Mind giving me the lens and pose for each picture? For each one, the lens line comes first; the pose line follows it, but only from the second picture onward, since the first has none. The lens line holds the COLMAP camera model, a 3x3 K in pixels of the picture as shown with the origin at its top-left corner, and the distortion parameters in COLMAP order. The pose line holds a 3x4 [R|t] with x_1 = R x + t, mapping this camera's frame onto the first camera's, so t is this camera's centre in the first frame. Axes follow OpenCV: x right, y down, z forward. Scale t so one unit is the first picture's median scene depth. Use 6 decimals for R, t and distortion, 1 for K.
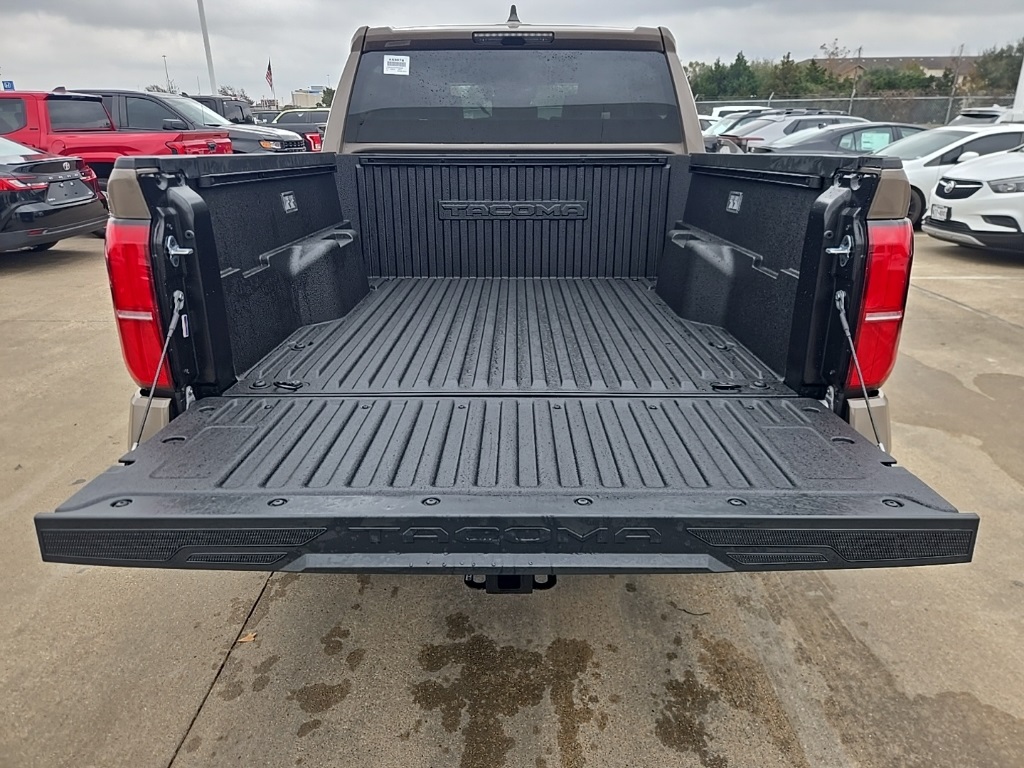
lens RADIAL K [[689.6, 0, 511.6], [0, 689.6, 385.6], [0, 0, 1]] dist [0.056268, -0.035701]
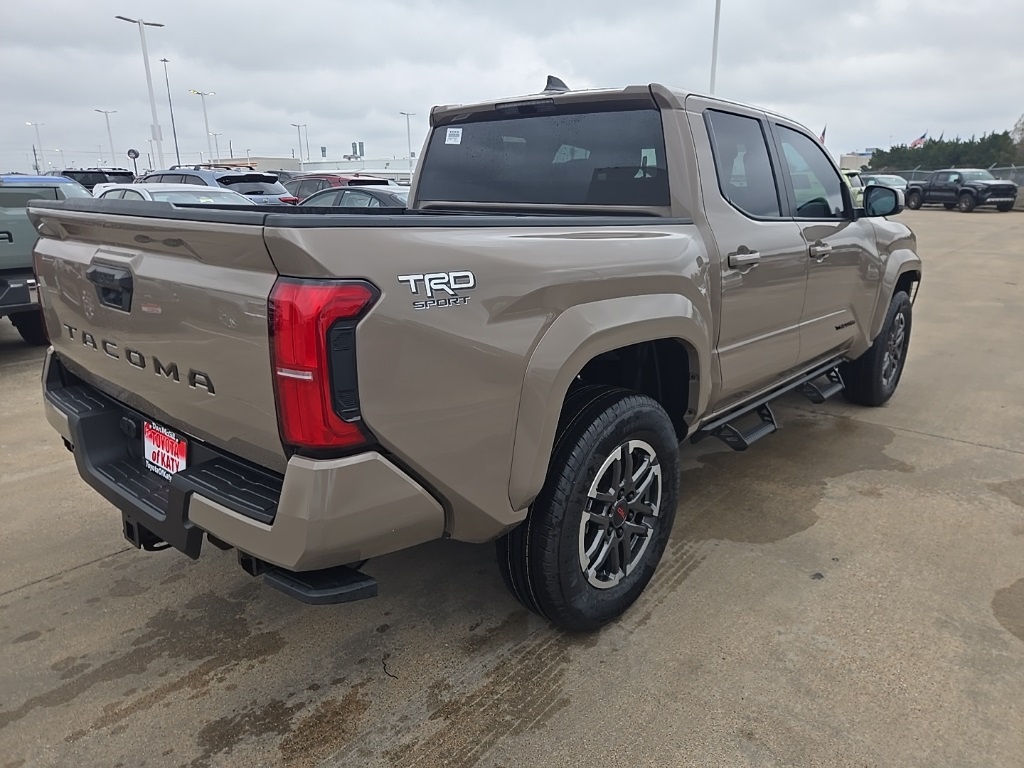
lens RADIAL K [[689.6, 0, 511.2], [0, 689.6, 382.5], [0, 0, 1]] dist [0.056268, -0.035701]
pose [[0.751386, 0.180976, -0.634561, 0.740564], [-0.233694, 0.972310, 0.000584, -0.084951], [0.617095, 0.147854, 0.772873, 0.231018]]
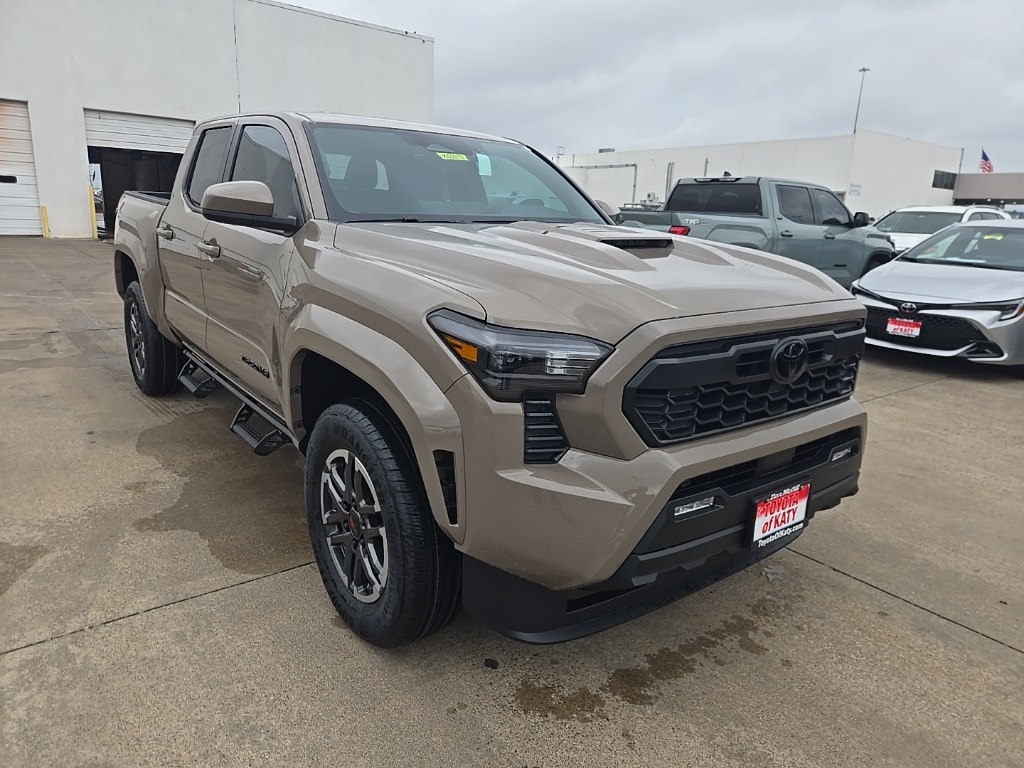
lens RADIAL K [[689.6, 0, 509.7], [0, 689.6, 387.2], [0, 0, 1]] dist [0.056268, -0.035701]
pose [[-0.796545, 0.123785, -0.591771, 0.653043], [-0.247632, 0.826141, 0.506131, -0.968464], [0.551539, 0.549698, -0.627406, 2.637176]]
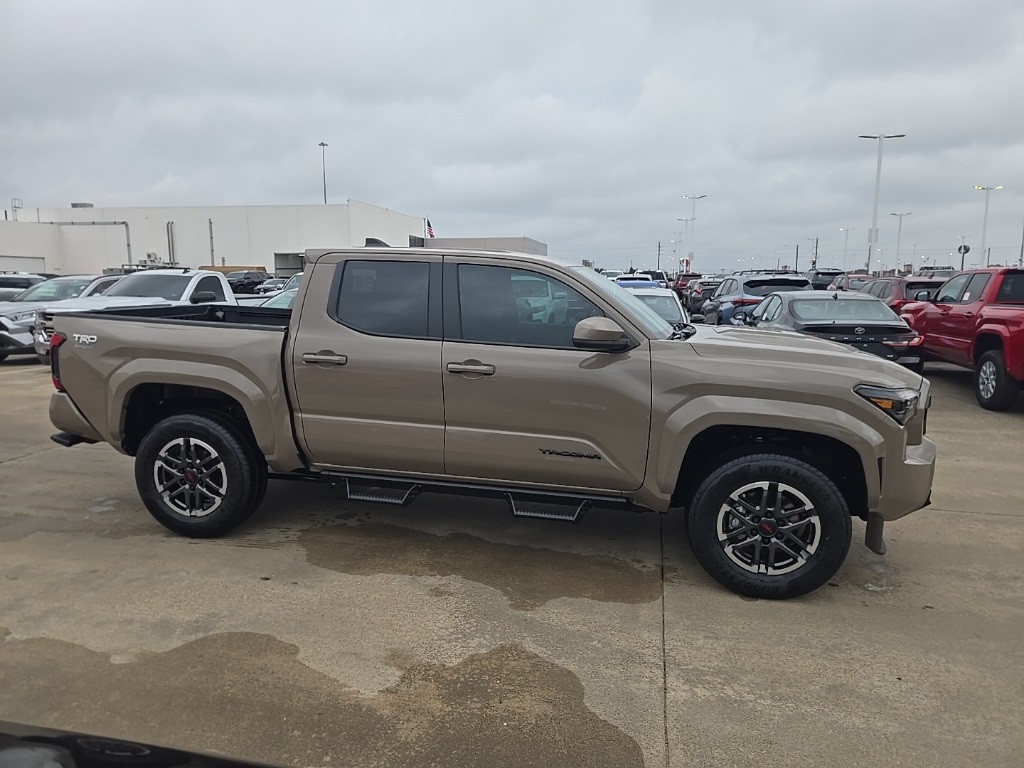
lens RADIAL K [[689.6, 0, 512.8], [0, 689.6, 381.8], [0, 0, 1]] dist [0.056268, -0.035701]
pose [[-0.212532, 0.147582, -0.965945, 1.653546], [-0.353569, 0.909933, 0.216818, -0.742352], [0.910944, 0.387609, -0.141209, 1.762087]]
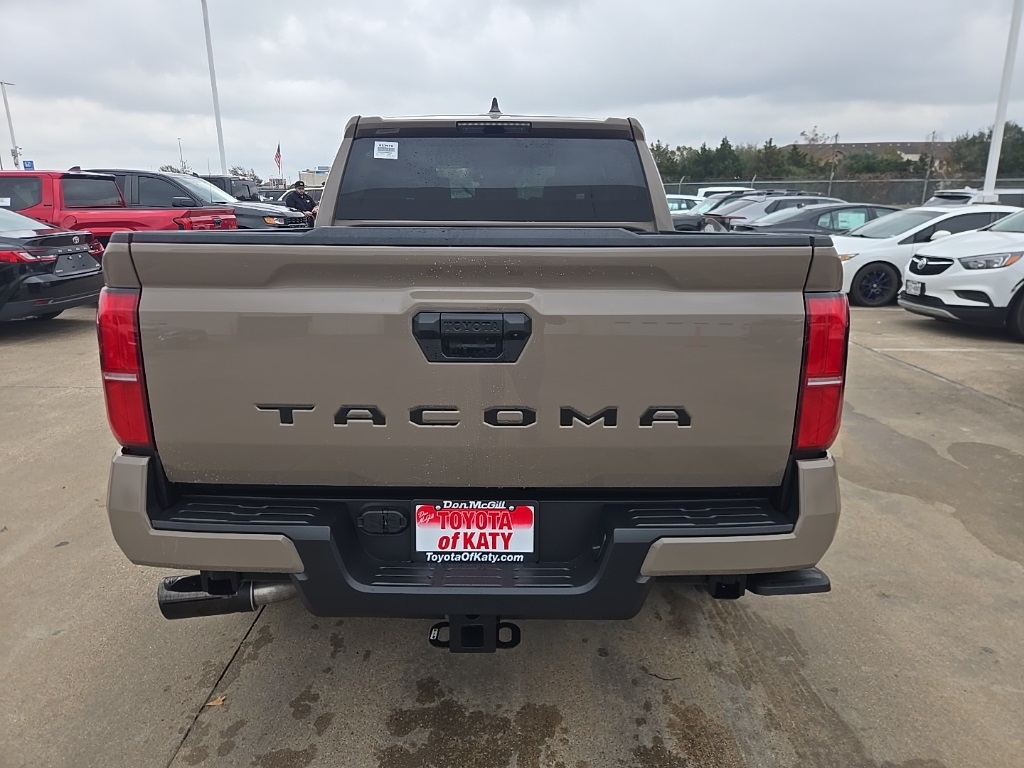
lens RADIAL K [[689.6, 0, 508.7], [0, 689.6, 384.1], [0, 0, 1]] dist [0.056268, -0.035701]
pose [[0.999983, 0.005134, -0.002902, 0.030282], [-0.005405, 0.994709, -0.102591, 0.008858], [0.002360, 0.102604, 0.994719, -0.030458]]
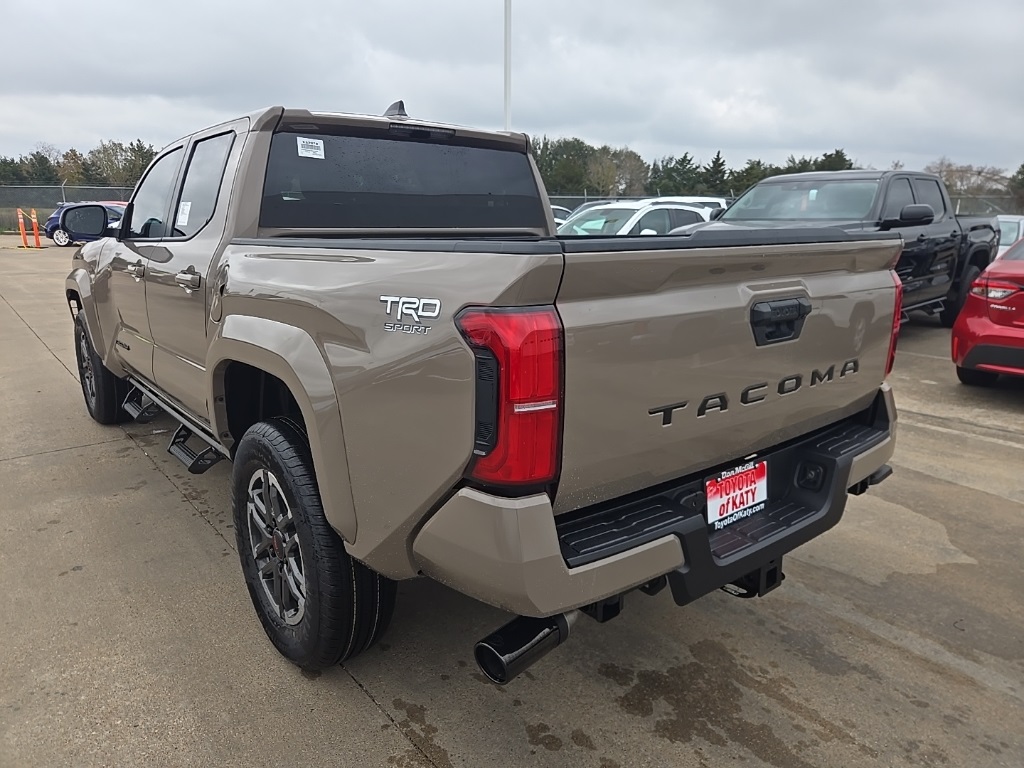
lens RADIAL K [[689.6, 0, 511.7], [0, 689.6, 387.4], [0, 0, 1]] dist [0.056268, -0.035701]
pose [[0.776452, -0.146561, 0.612897, -0.597320], [0.213930, 0.976125, -0.037599, -0.052060], [-0.592753, 0.160311, 0.789268, 0.152884]]
